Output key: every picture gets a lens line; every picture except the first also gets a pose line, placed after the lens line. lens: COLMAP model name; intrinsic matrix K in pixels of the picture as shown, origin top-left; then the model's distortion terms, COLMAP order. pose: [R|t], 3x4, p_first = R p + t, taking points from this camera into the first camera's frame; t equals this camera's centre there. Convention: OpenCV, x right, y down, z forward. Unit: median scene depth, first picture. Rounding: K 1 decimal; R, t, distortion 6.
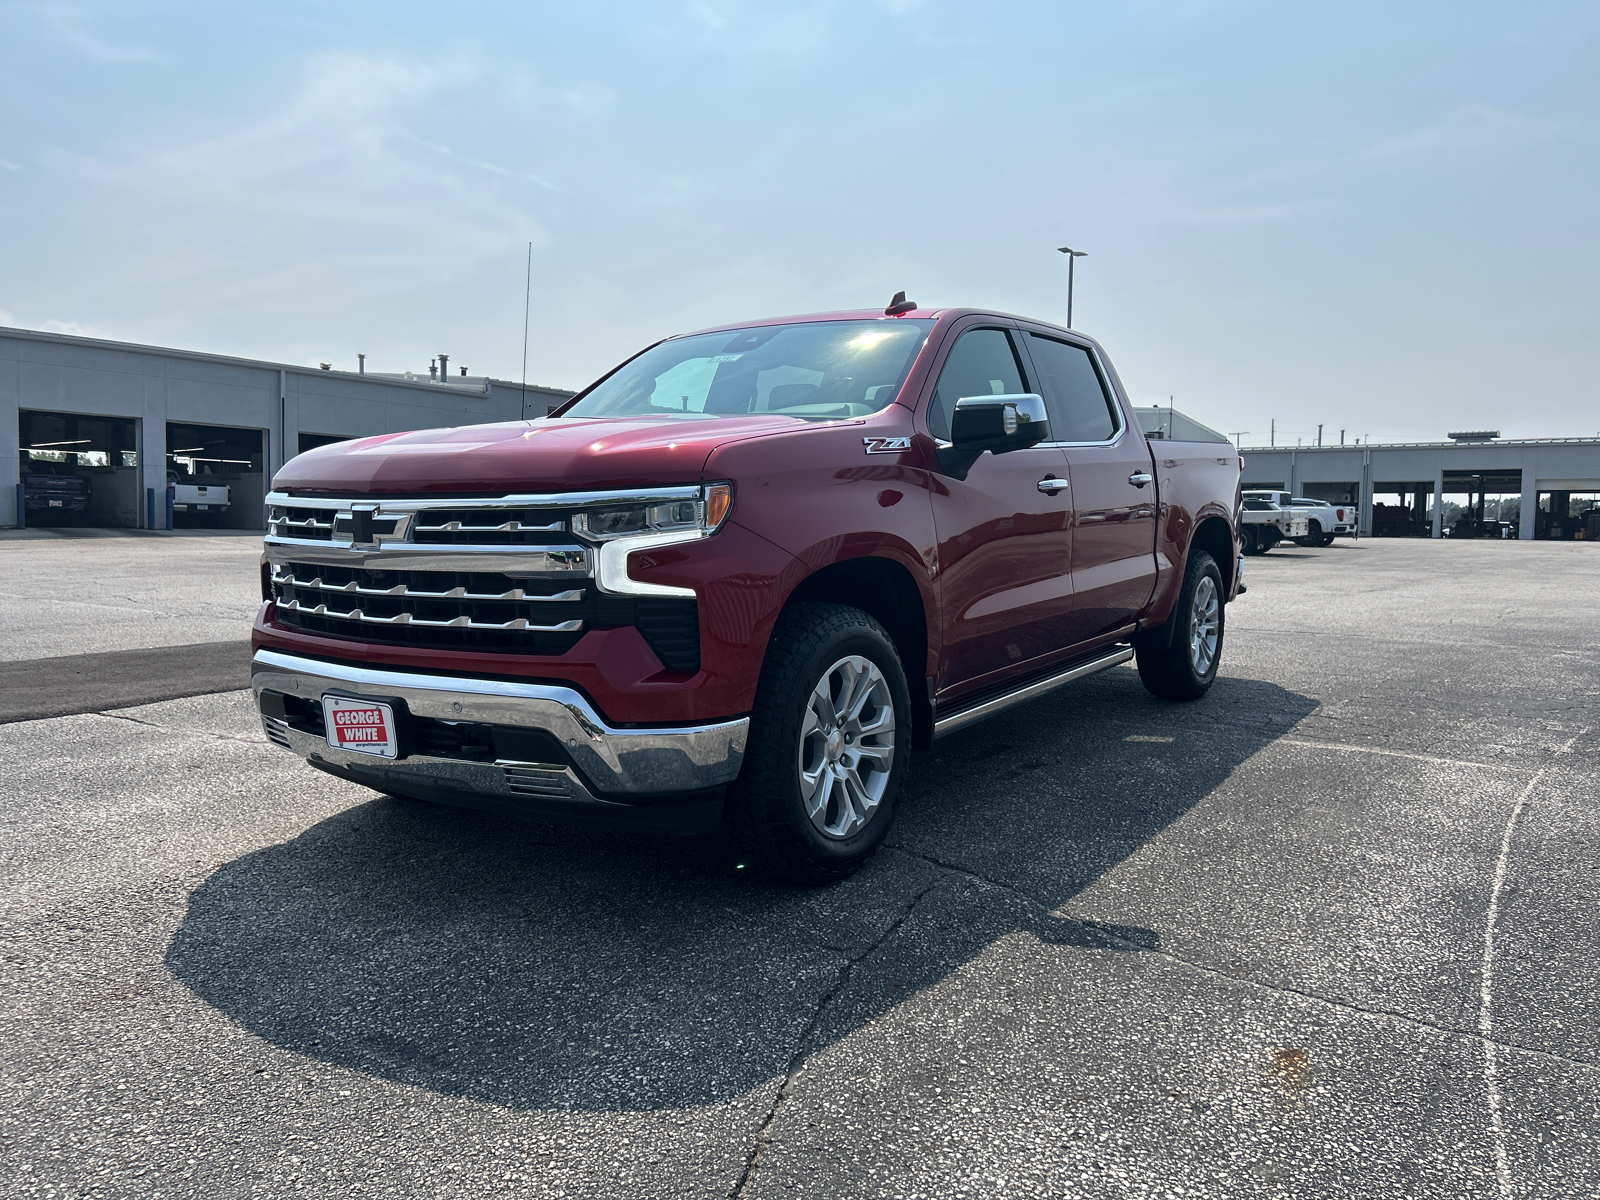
lens RADIAL K [[1196.3, 0, 800.0], [0, 1196.3, 600.0], [0, 0, 1]] dist [0.052296, -0.061881]
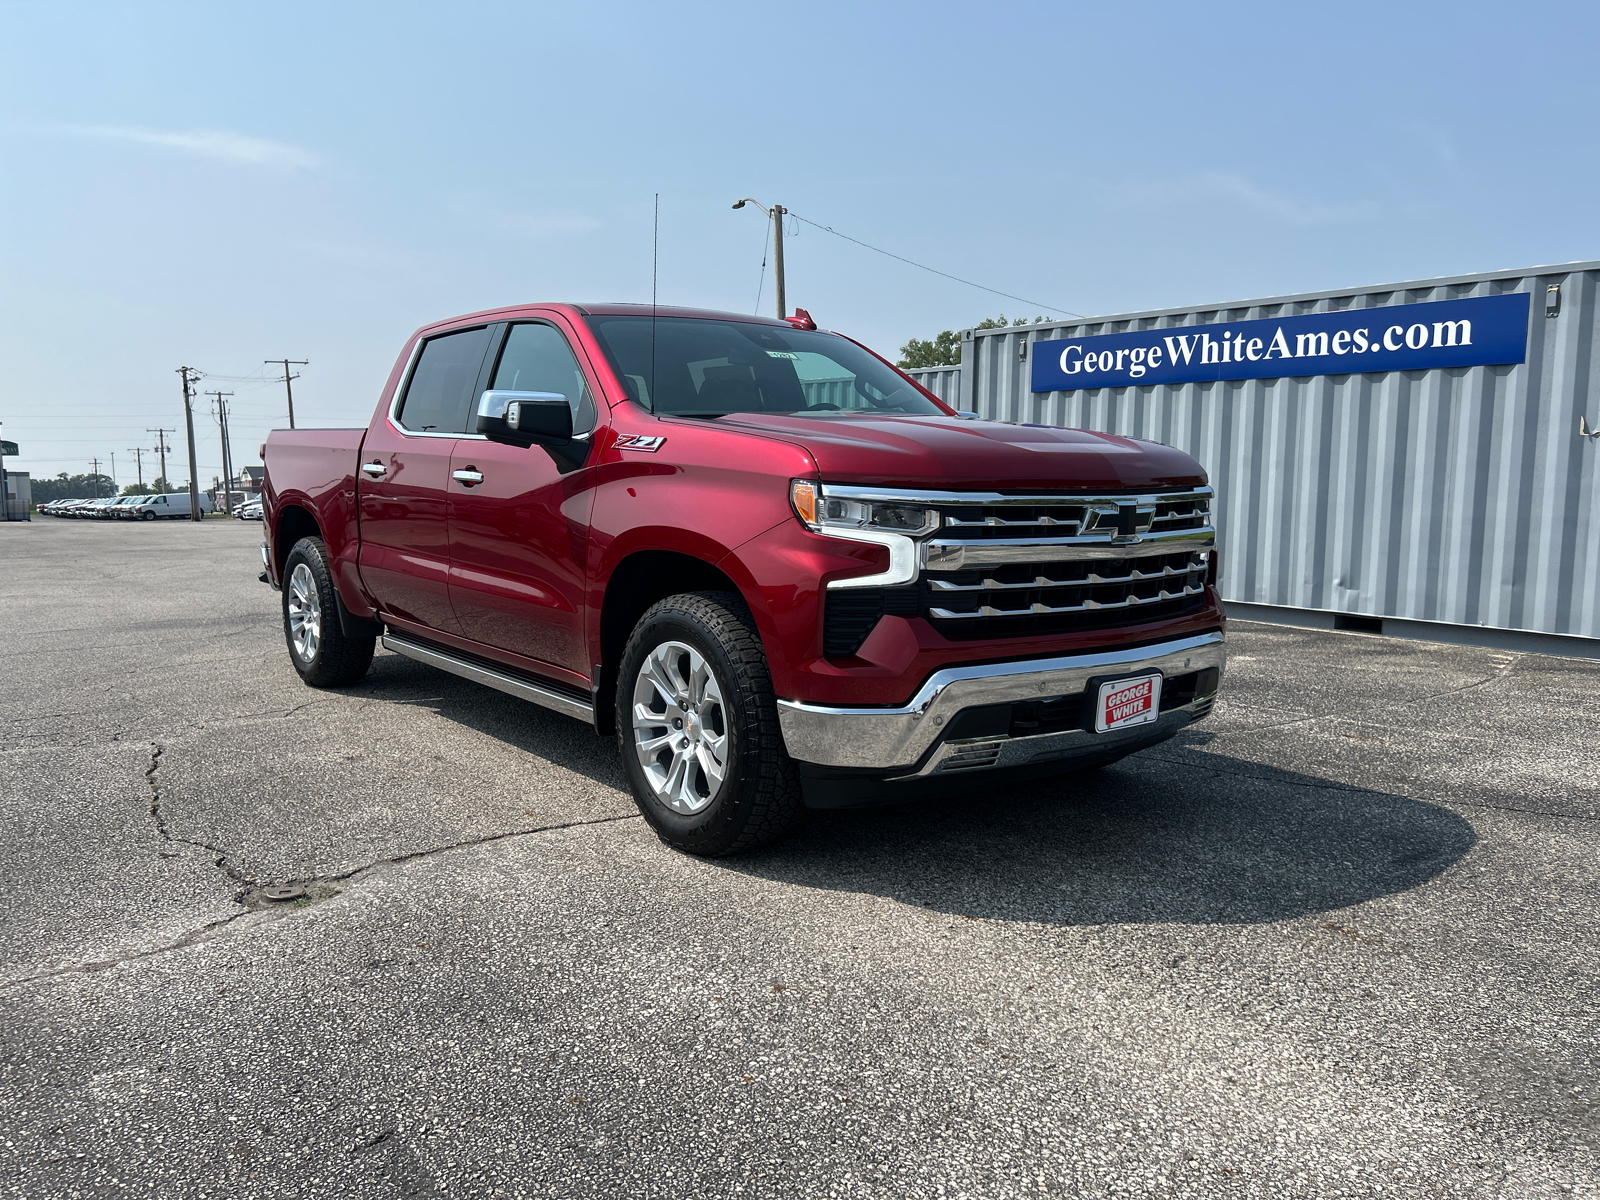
lens RADIAL K [[1196.3, 0, 800.0], [0, 1196.3, 600.0], [0, 0, 1]] dist [0.052296, -0.061881]
pose [[0.309894, -0.102202, 0.945262, -1.529162], [0.081217, 0.993417, 0.080782, -0.104288], [-0.947296, 0.051737, 0.316154, 0.958568]]
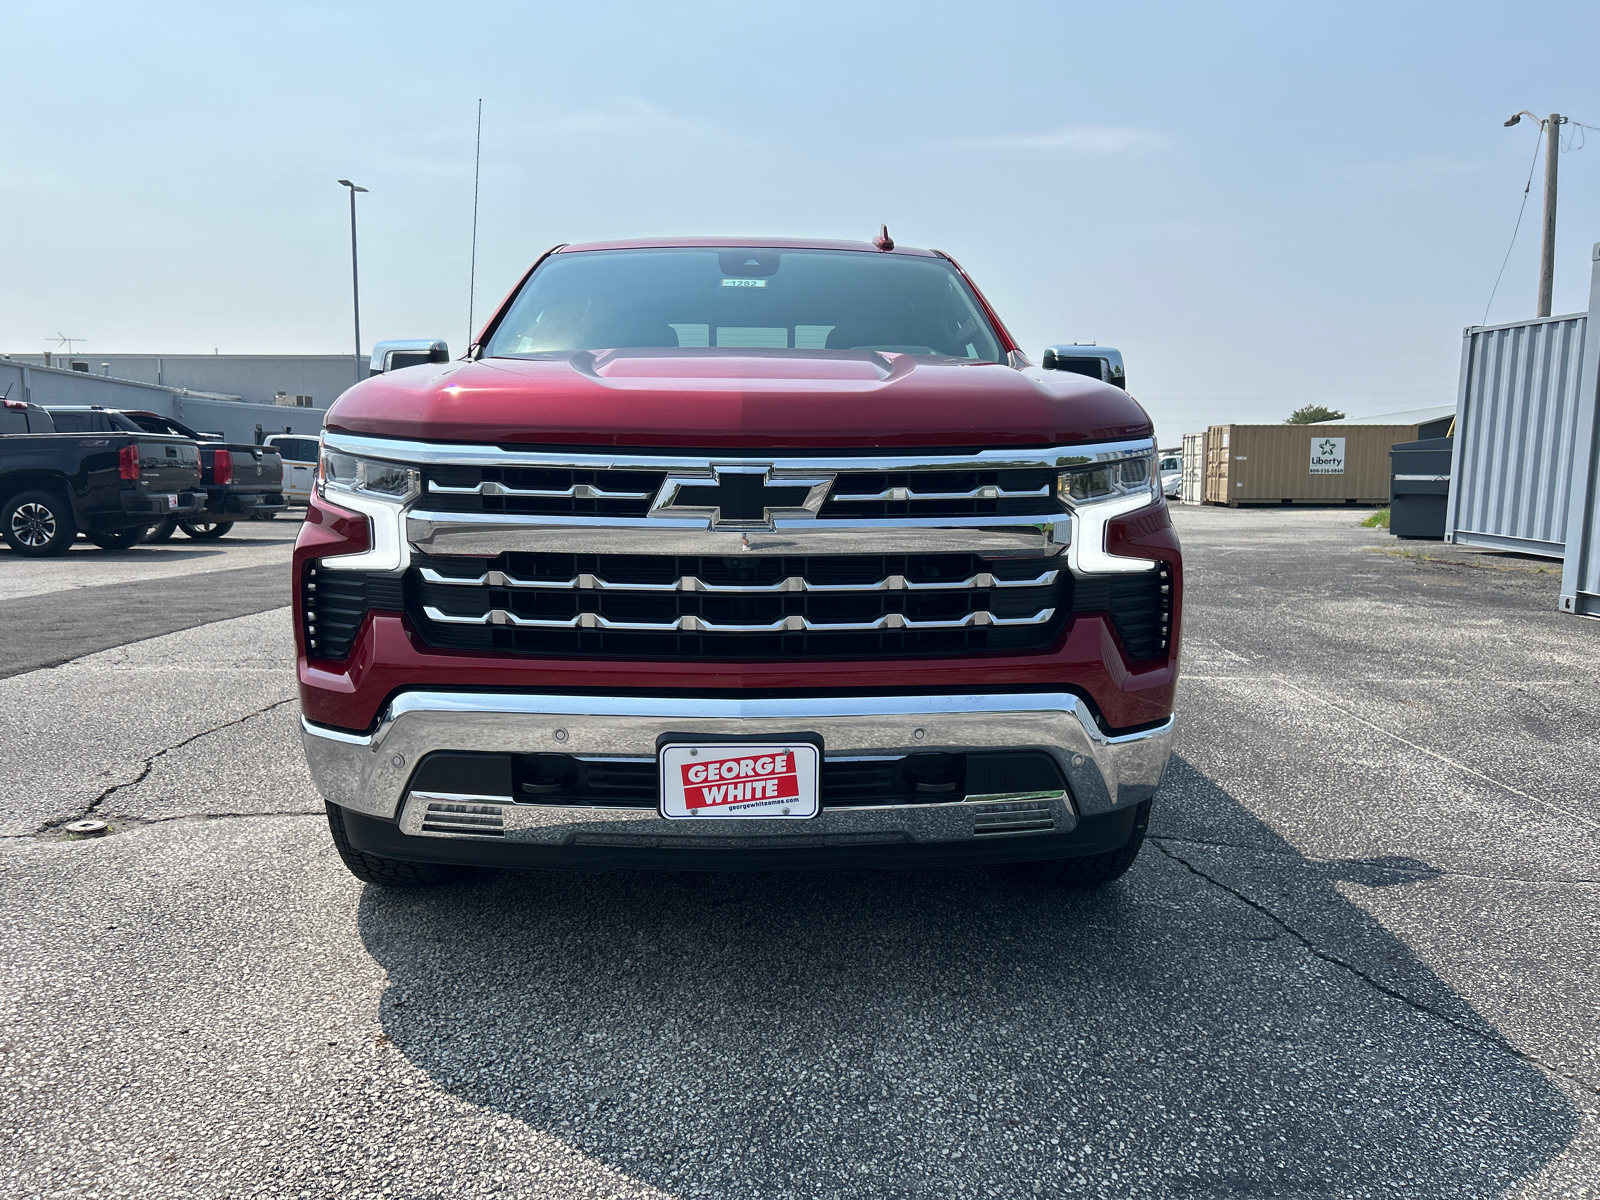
lens RADIAL K [[1196.3, 0, 800.0], [0, 1196.3, 600.0], [0, 0, 1]] dist [0.052296, -0.061881]
pose [[0.822563, -0.067596, 0.564642, -0.744983], [0.045418, 0.997547, 0.053257, -0.037211], [-0.566857, -0.018162, 0.823616, 0.416784]]
